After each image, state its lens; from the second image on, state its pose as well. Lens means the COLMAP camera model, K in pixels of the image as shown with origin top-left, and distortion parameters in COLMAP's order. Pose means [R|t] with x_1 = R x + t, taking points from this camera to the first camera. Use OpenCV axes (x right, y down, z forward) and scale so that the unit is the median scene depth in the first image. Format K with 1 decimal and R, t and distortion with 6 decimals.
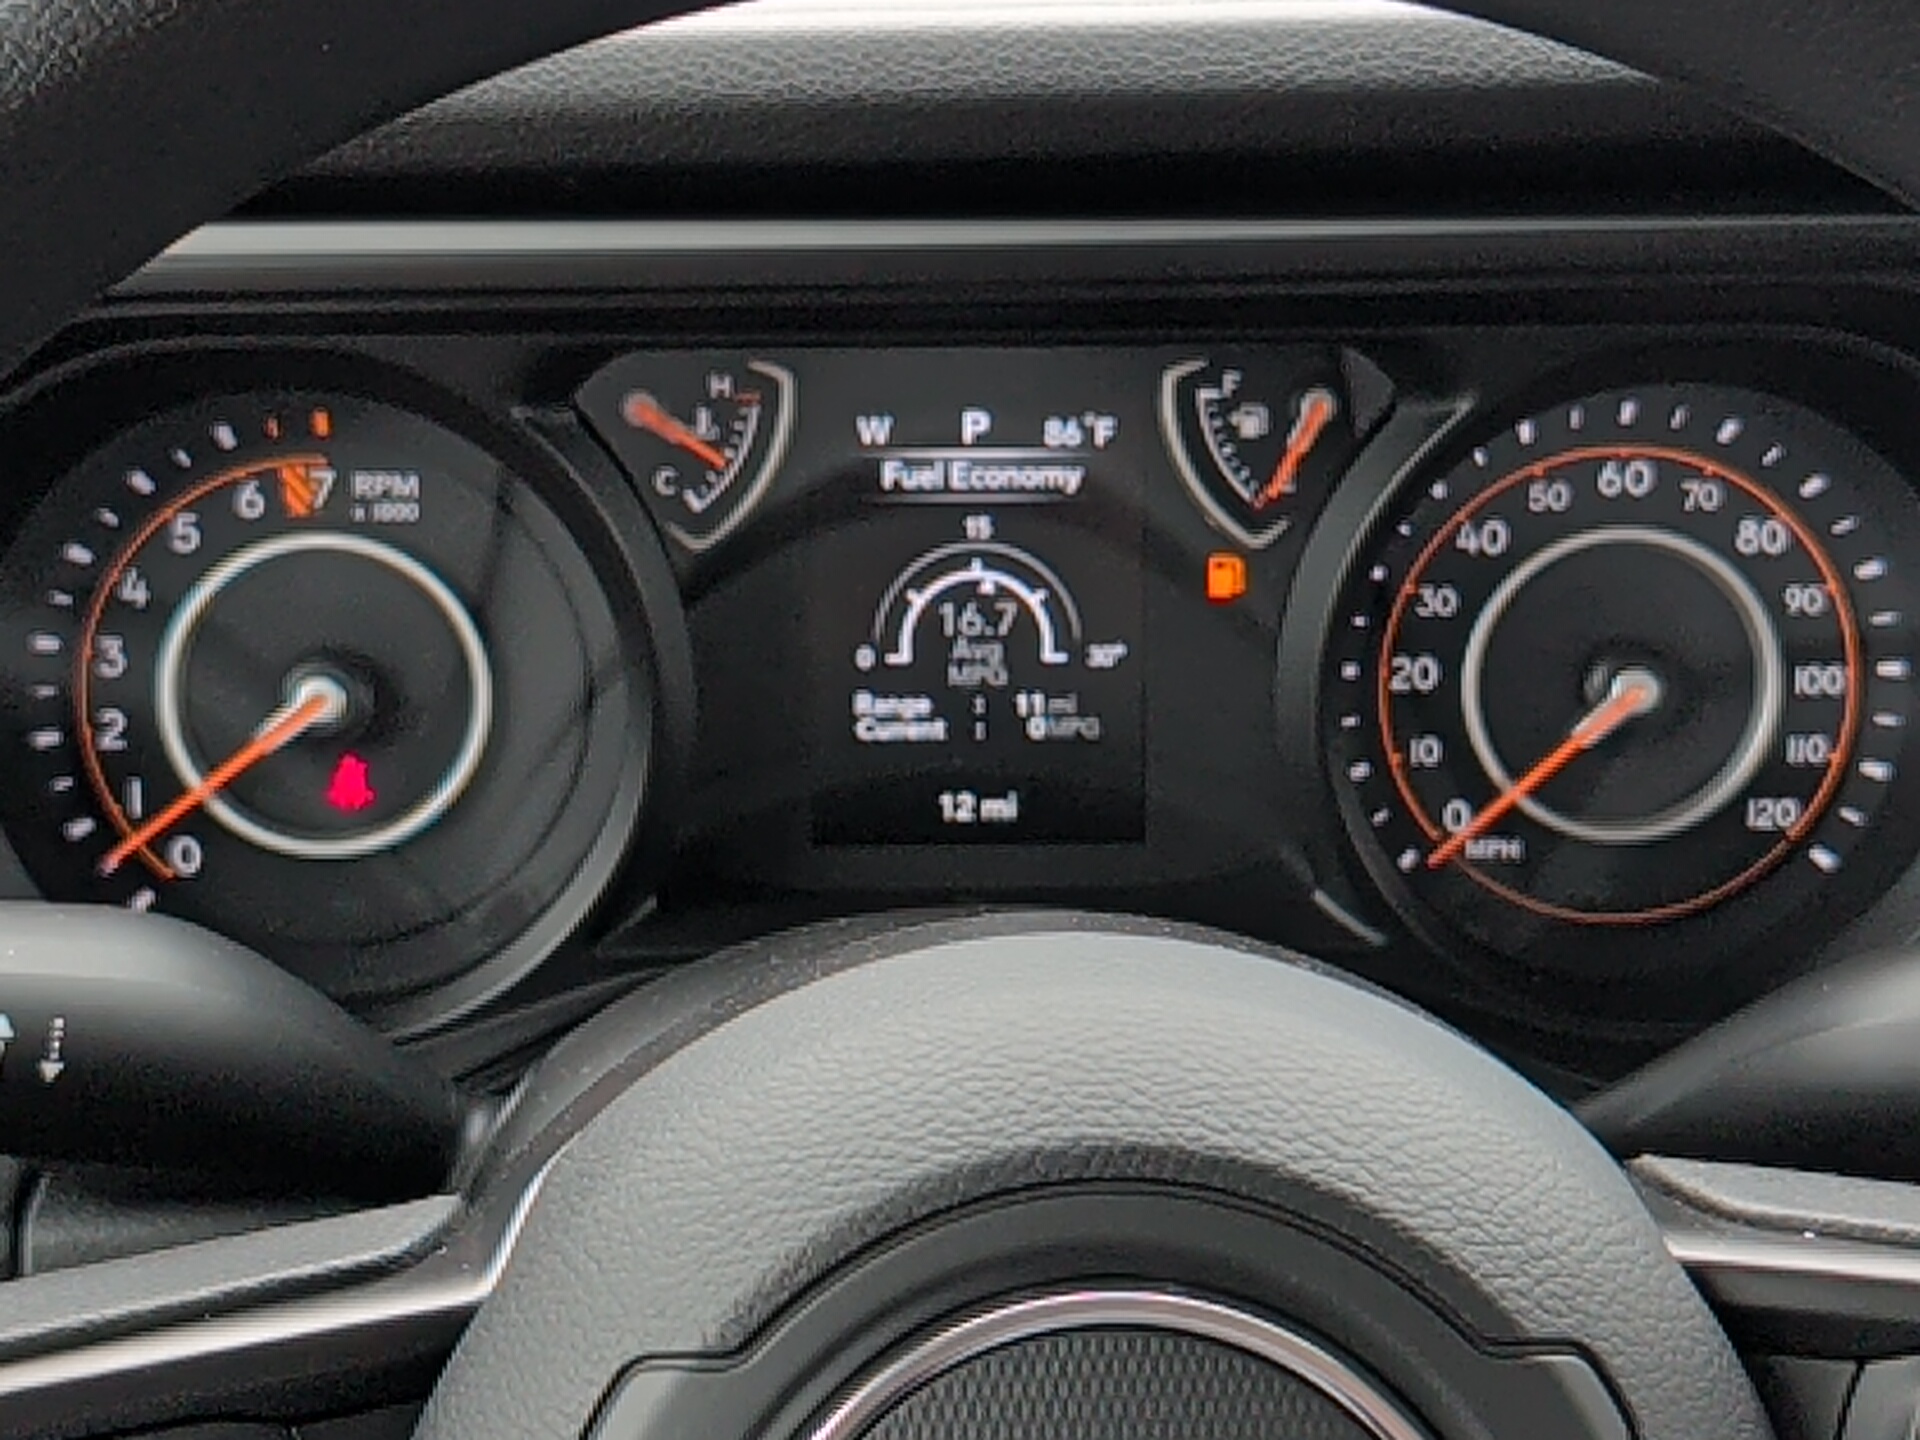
lens RADIAL K [[3337.1, 0, 960.0], [0, 3337.1, 720.0], [0, 0, 1]] dist [0.253385, -1.555509]
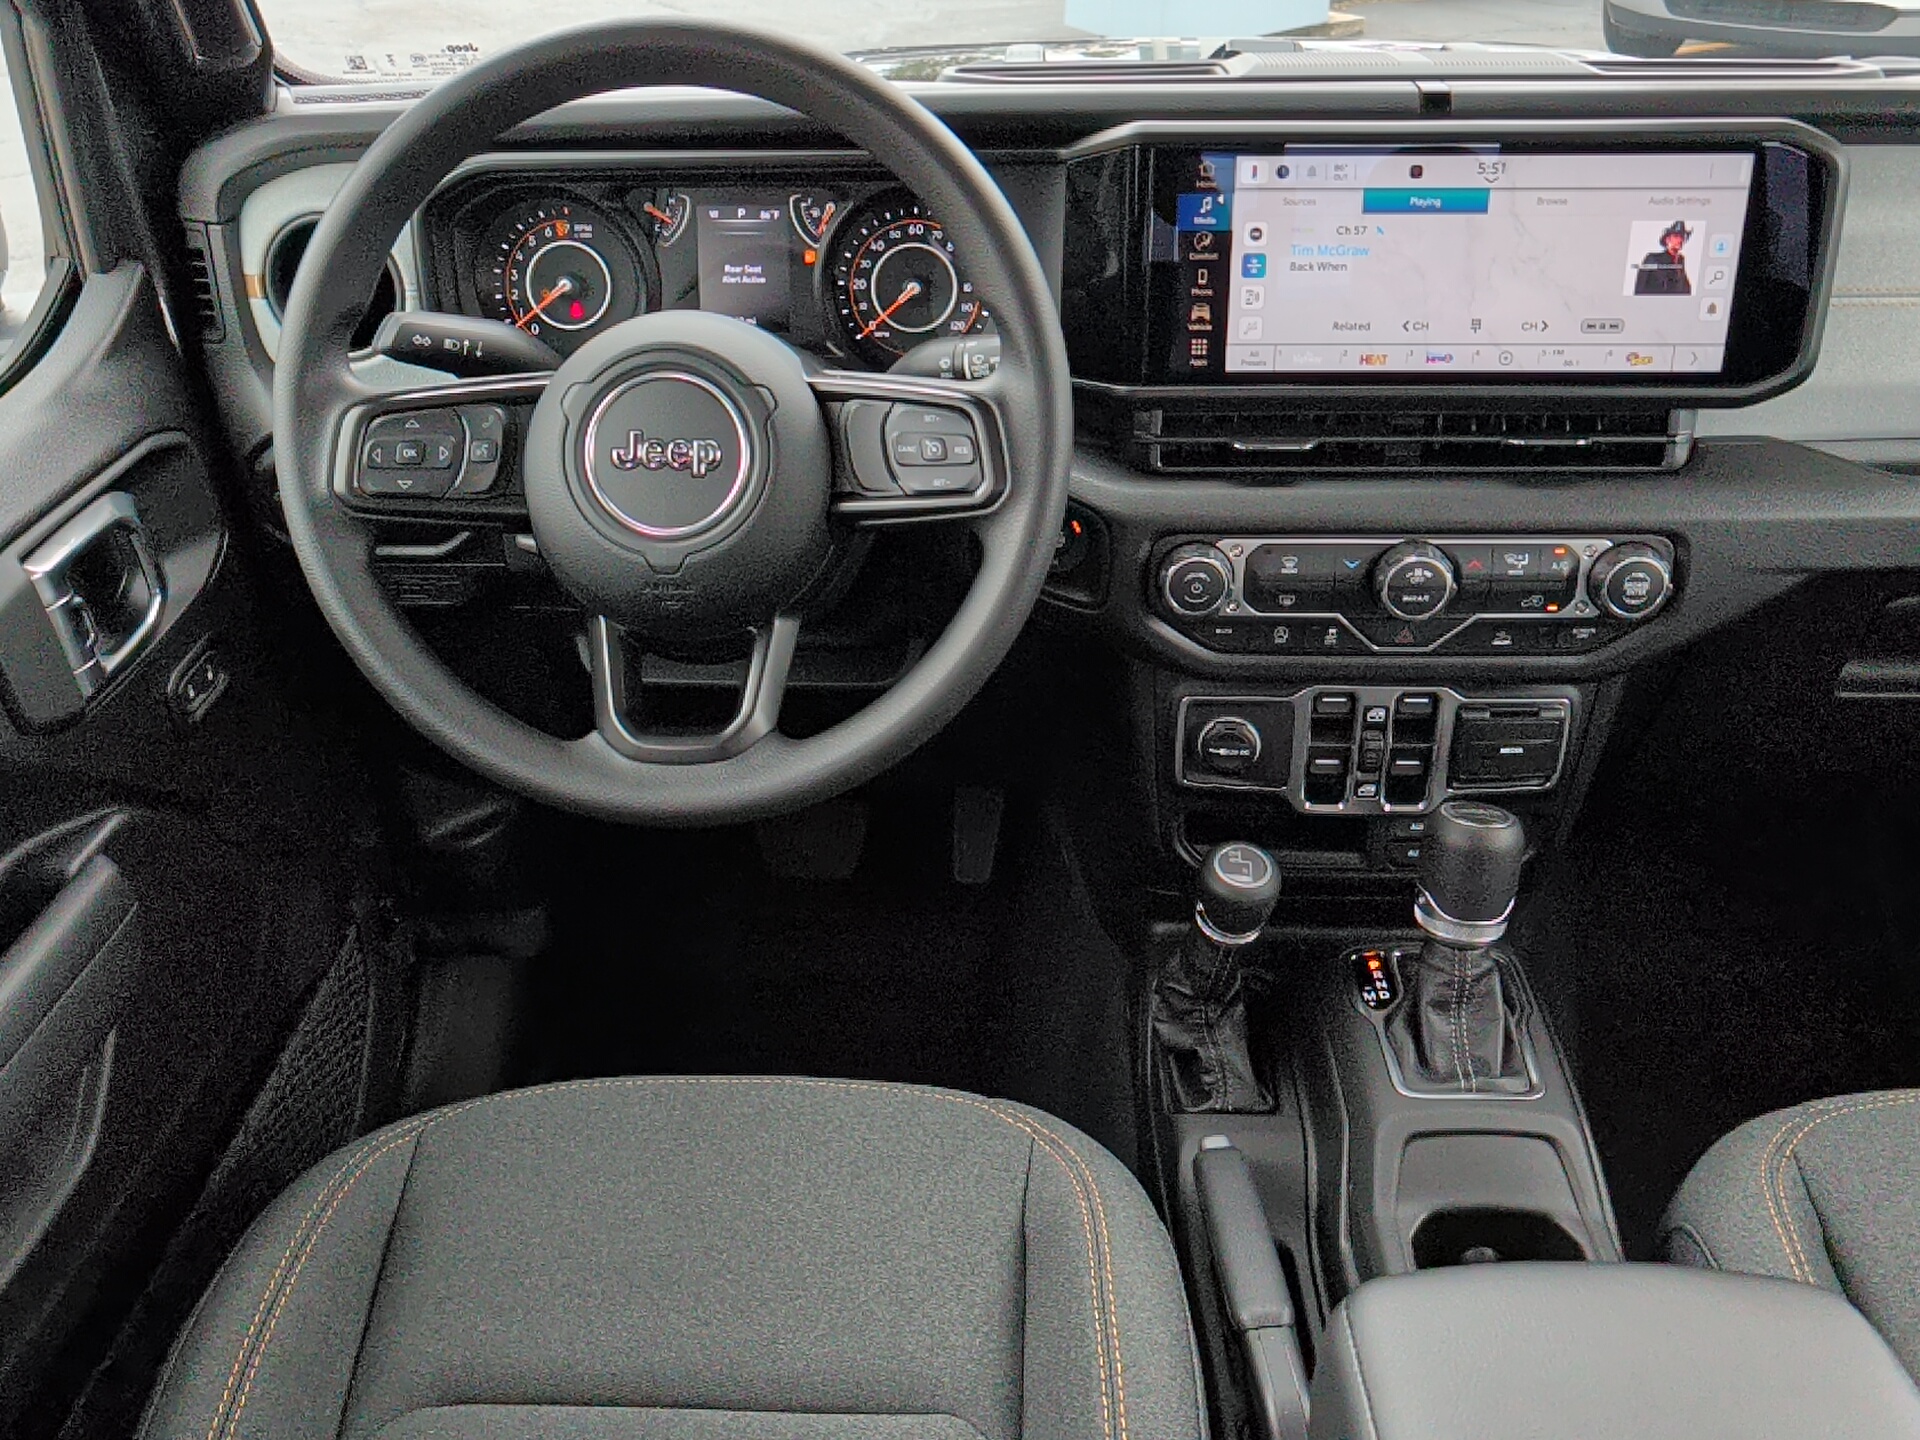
lens RADIAL K [[1661.3, 0, 960.0], [0, 1661.3, 720.0], [0, 0, 1]] dist [0.009442, -0.021126]
pose [[0.995067, 0.033518, -0.093376, 0.432602], [-0.018676, 0.987659, 0.155503, 0.173323], [0.097436, -0.152992, 0.983412, -0.857130]]
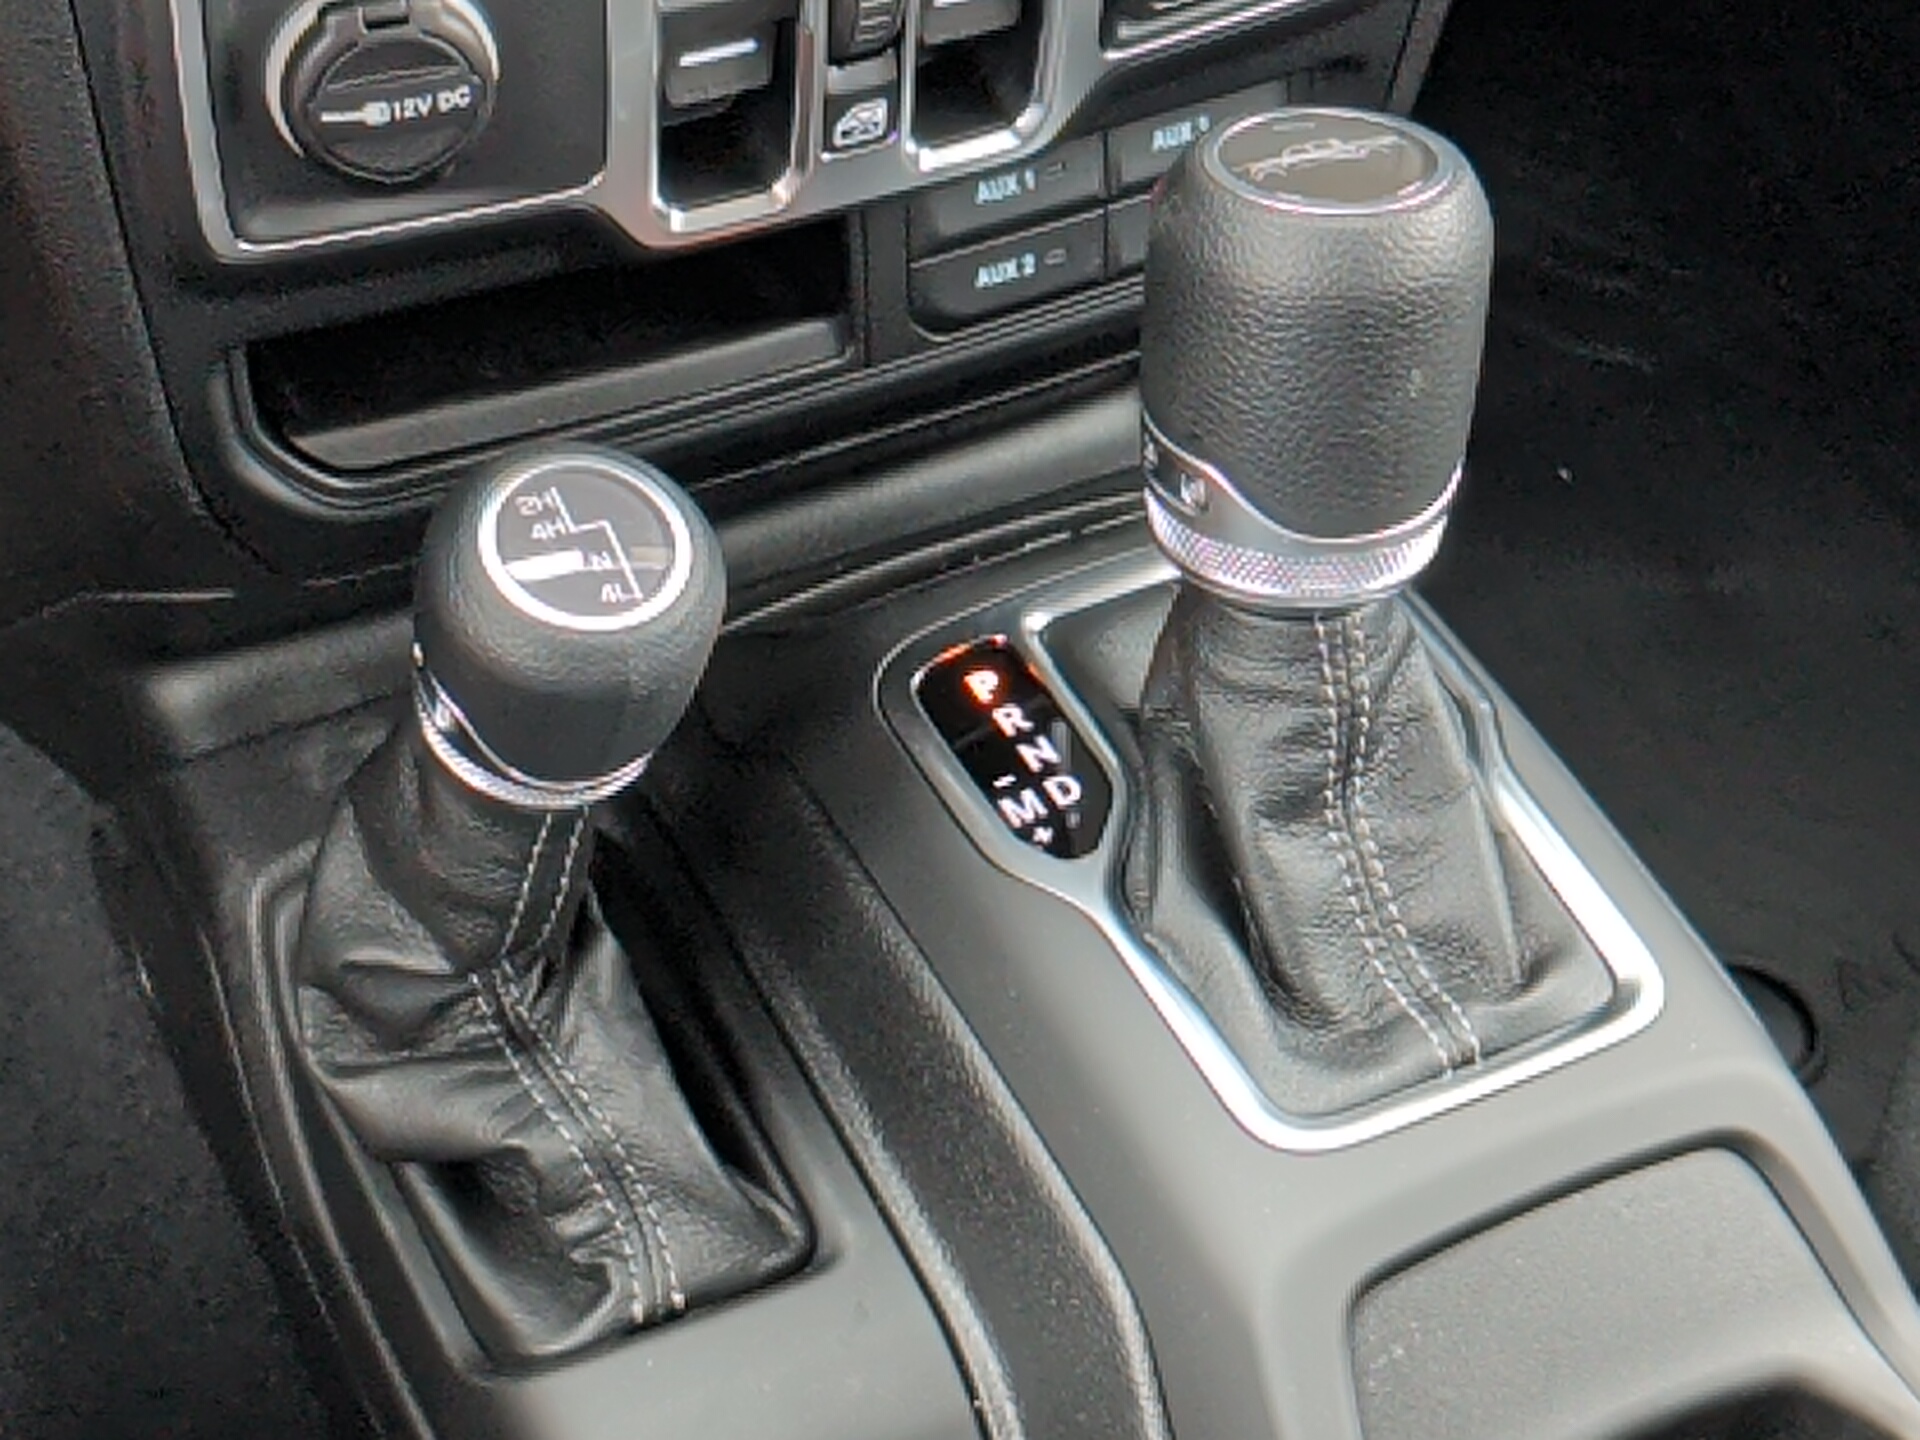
lens RADIAL K [[3337.1, 0, 960.0], [0, 3337.1, 720.0], [0, 0, 1]] dist [0.253385, -1.555509]
pose [[0.910359, -0.252797, 0.327627, 0.343649], [0.079496, 0.883805, 0.461051, 0.210545], [-0.406111, -0.393677, 0.824677, 0.052830]]
